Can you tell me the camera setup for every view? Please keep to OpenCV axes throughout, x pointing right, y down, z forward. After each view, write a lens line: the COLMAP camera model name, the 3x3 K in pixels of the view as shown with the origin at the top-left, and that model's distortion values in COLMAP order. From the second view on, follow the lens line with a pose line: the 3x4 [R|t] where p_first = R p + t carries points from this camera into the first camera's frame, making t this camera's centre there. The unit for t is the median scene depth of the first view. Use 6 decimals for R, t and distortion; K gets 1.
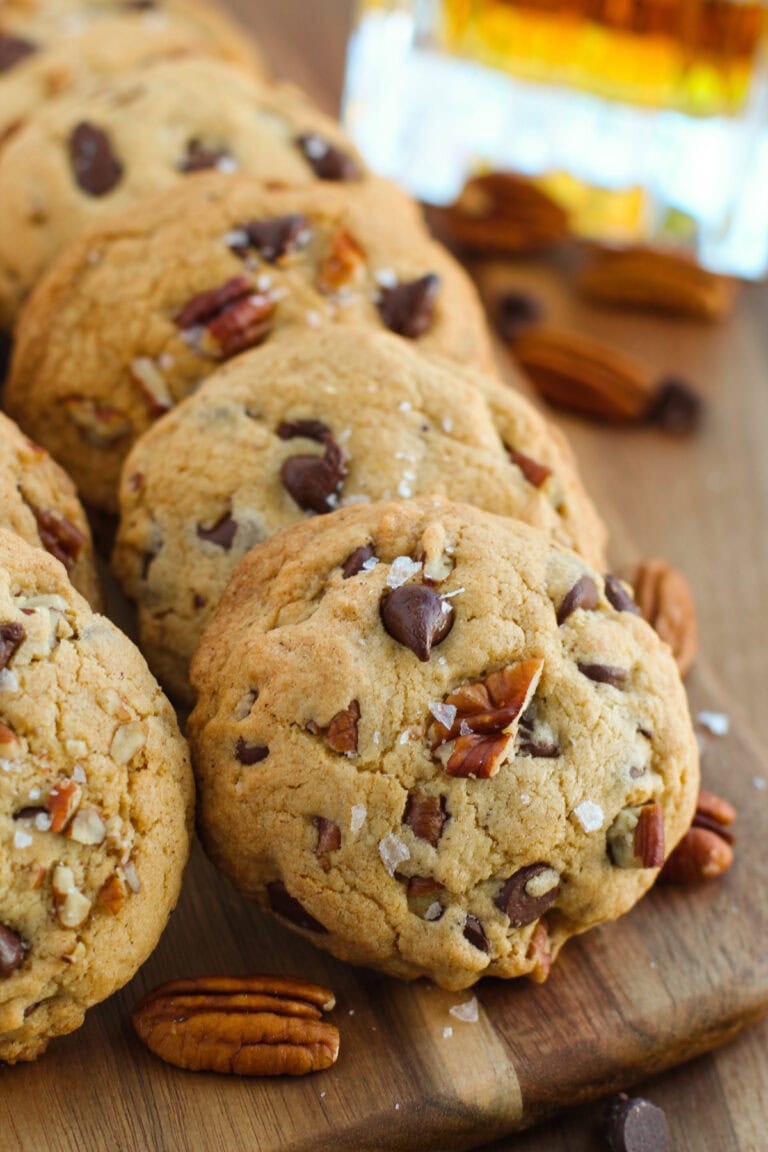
lens RADIAL K [[2949.6, 0, 384.0], [0, 2949.6, 576.0], [0, 0, 1]] dist [-0.059375, 0.324585]
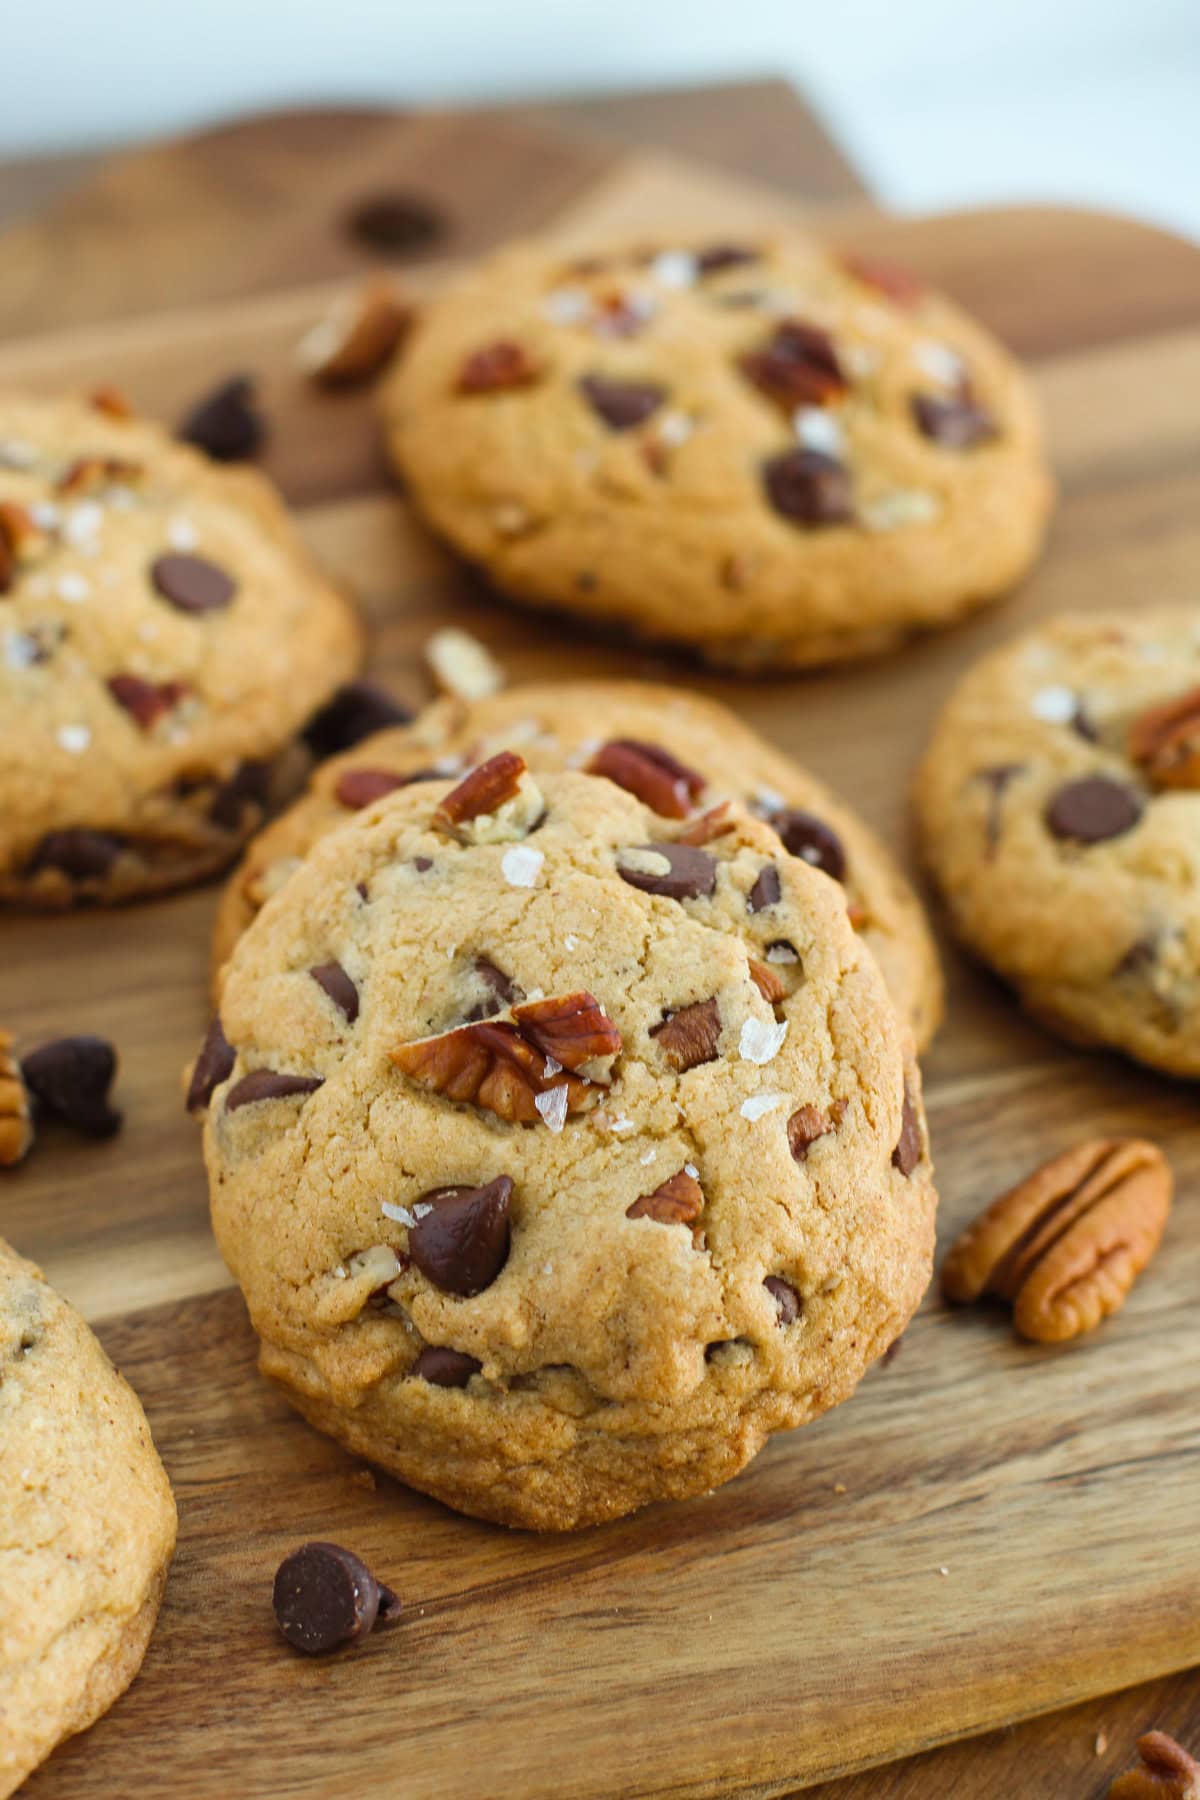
lens RADIAL K [[4608.8, 0, 600.0], [0, 4608.8, 900.0], [0, 0, 1]] dist [-0.059375, 0.324585]
pose [[-0.633085, -0.761062, 0.141377, -0.096328], [0.754294, -0.565493, 0.333555, -0.262151], [-0.173908, 0.317808, 0.932070, 0.021442]]
